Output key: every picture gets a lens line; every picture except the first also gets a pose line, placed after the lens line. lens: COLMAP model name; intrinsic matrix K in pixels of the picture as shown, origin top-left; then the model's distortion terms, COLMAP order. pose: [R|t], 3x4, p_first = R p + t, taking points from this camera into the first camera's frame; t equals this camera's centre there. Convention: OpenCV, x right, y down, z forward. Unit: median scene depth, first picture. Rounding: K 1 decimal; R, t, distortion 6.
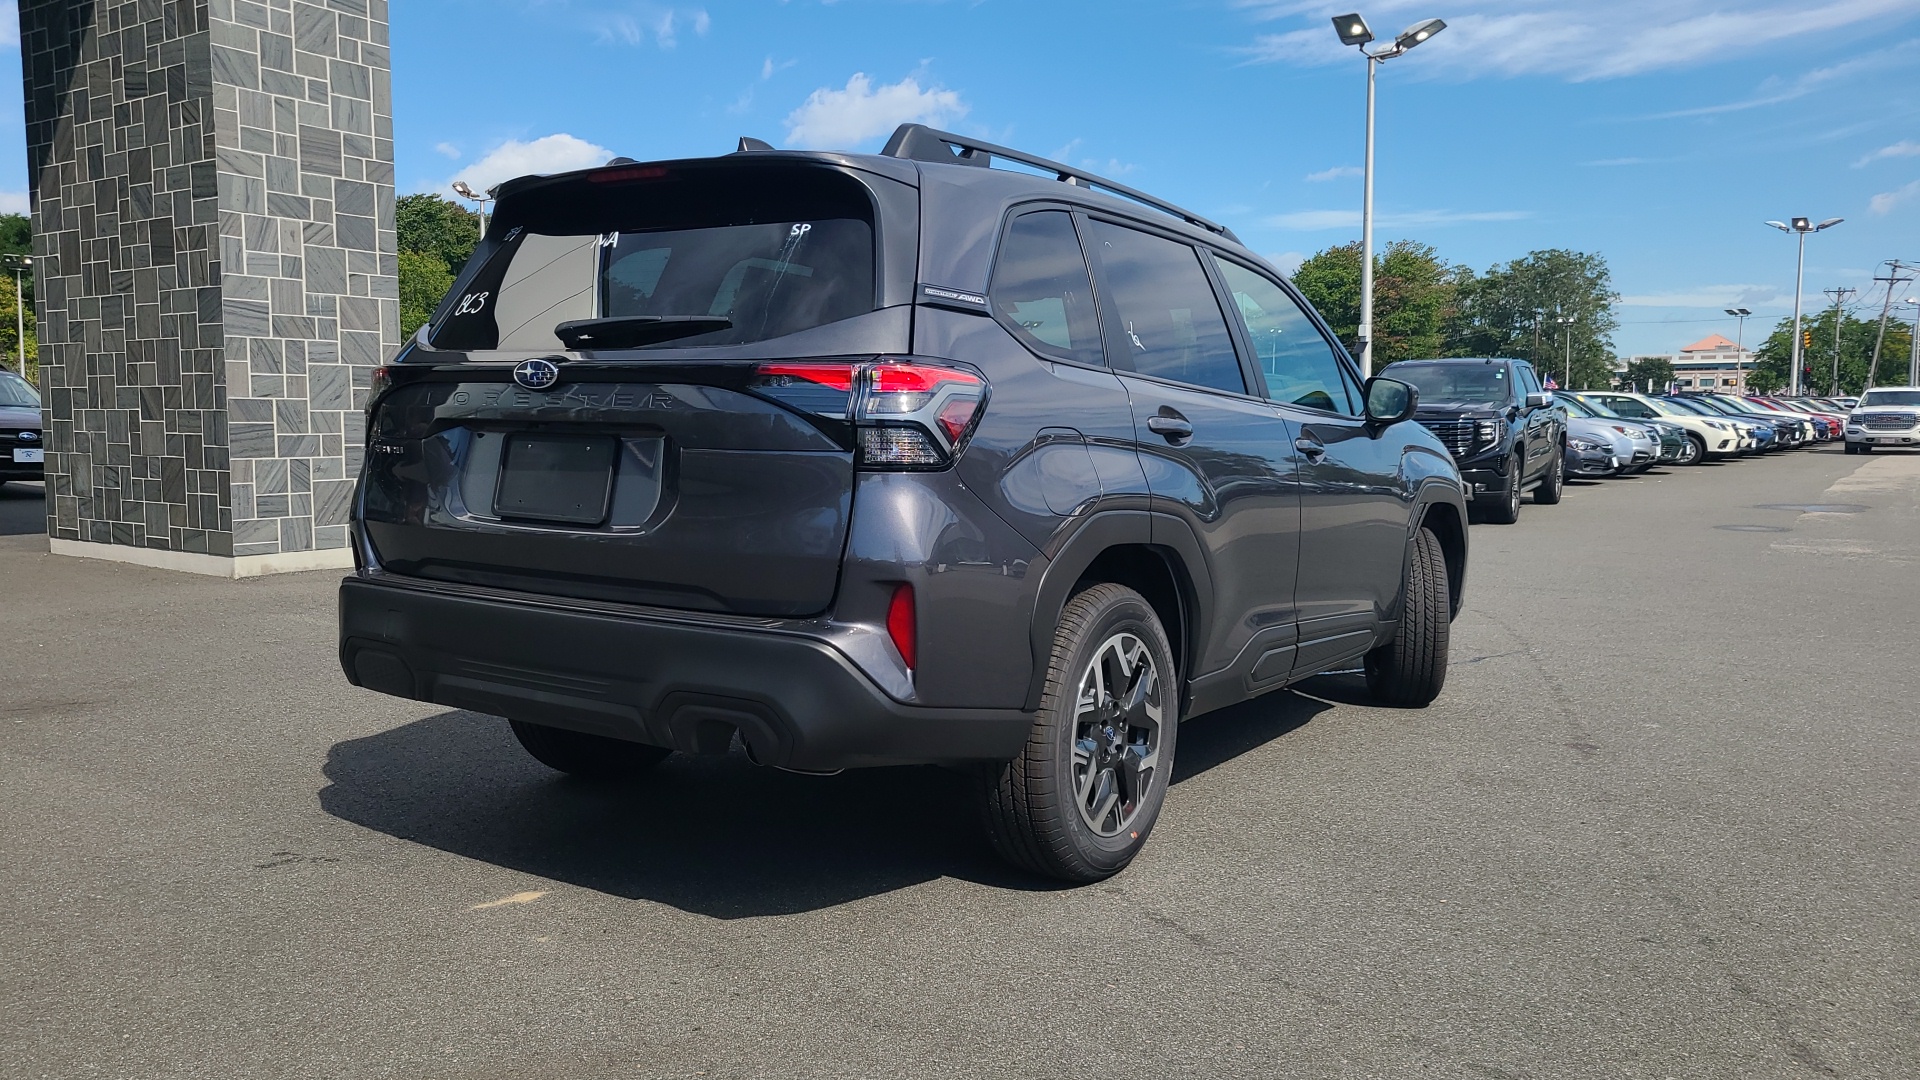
lens RADIAL K [[1437.8, 0, 911.8], [0, 1437.8, 541.2], [0, 0, 1]] dist [0.057084, -0.037186]
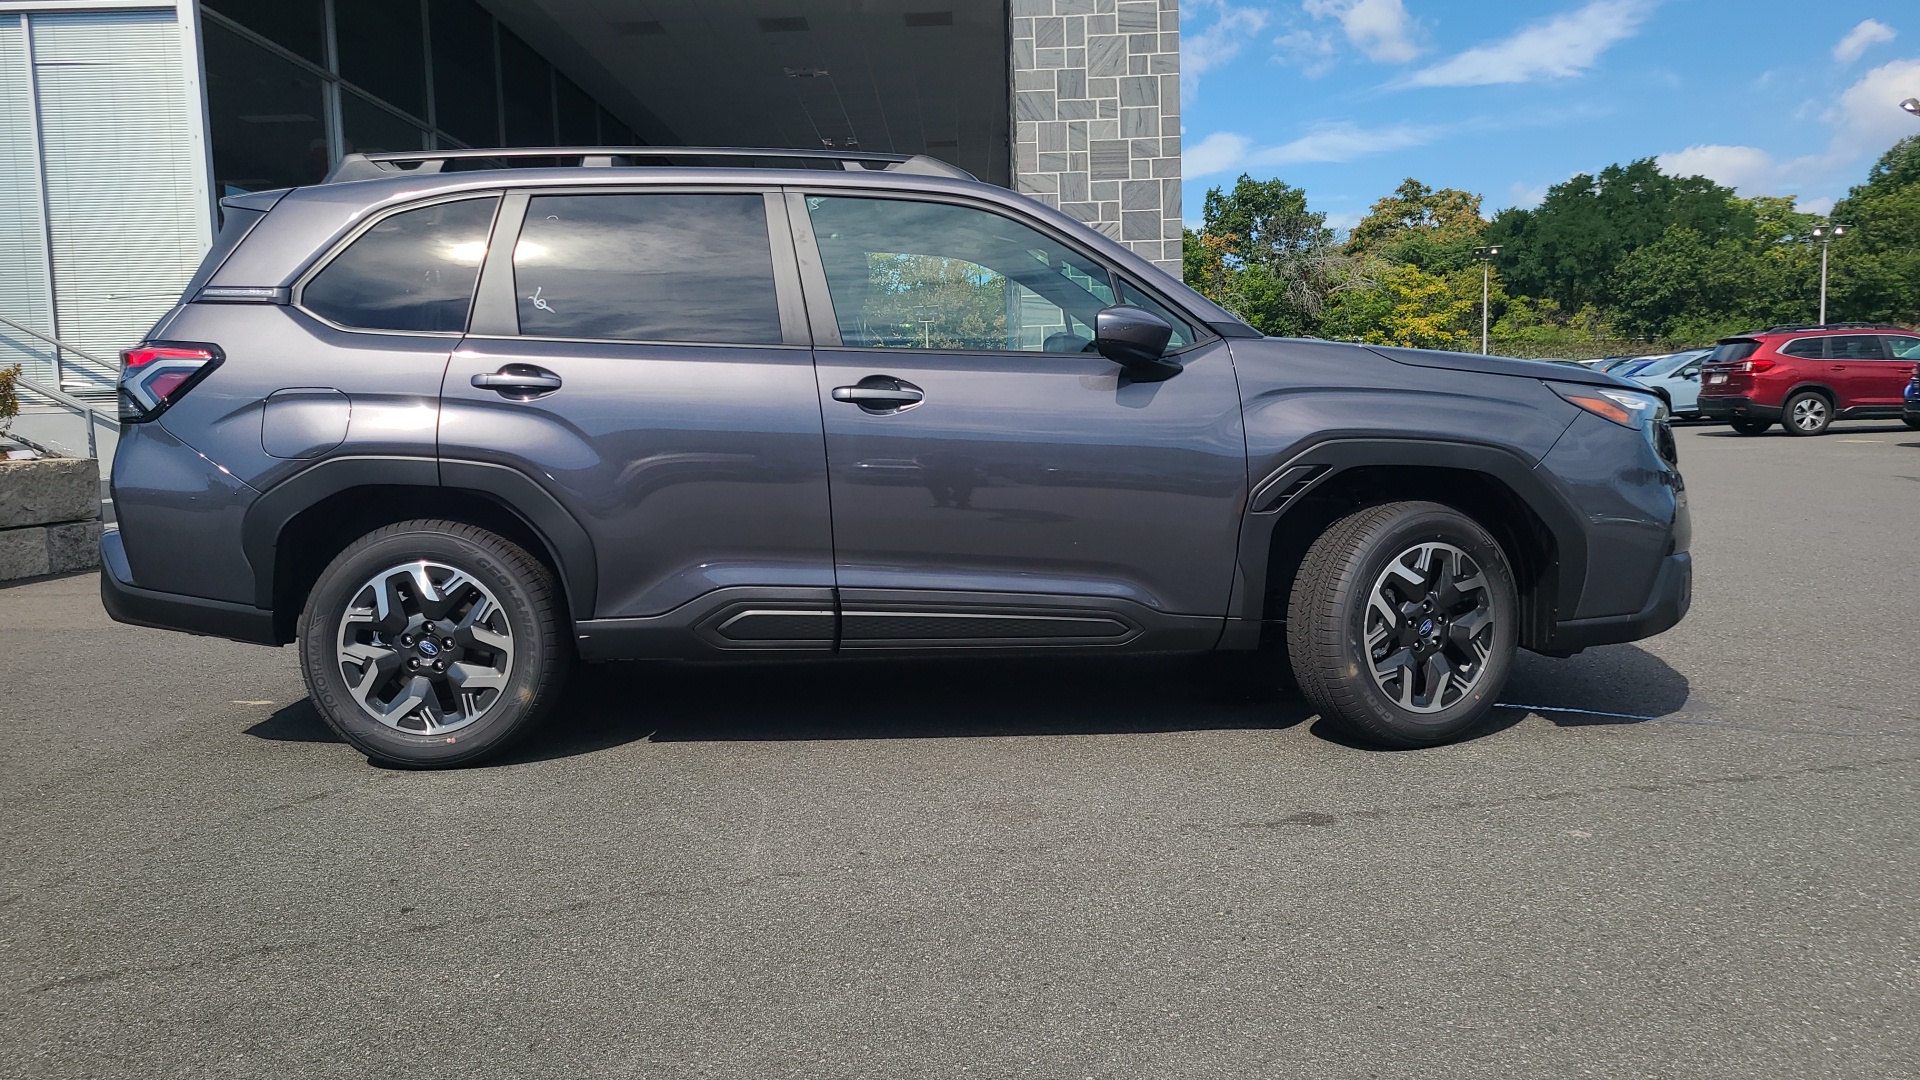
lens RADIAL K [[1437.8, 0, 957.8], [0, 1437.8, 531.3], [0, 0, 1]] dist [0.057084, -0.037186]
pose [[0.556777, 0.048275, -0.829258, 0.511071], [-0.036701, 0.998765, 0.033501, -0.006023], [0.829851, 0.011783, 0.557861, 0.265513]]
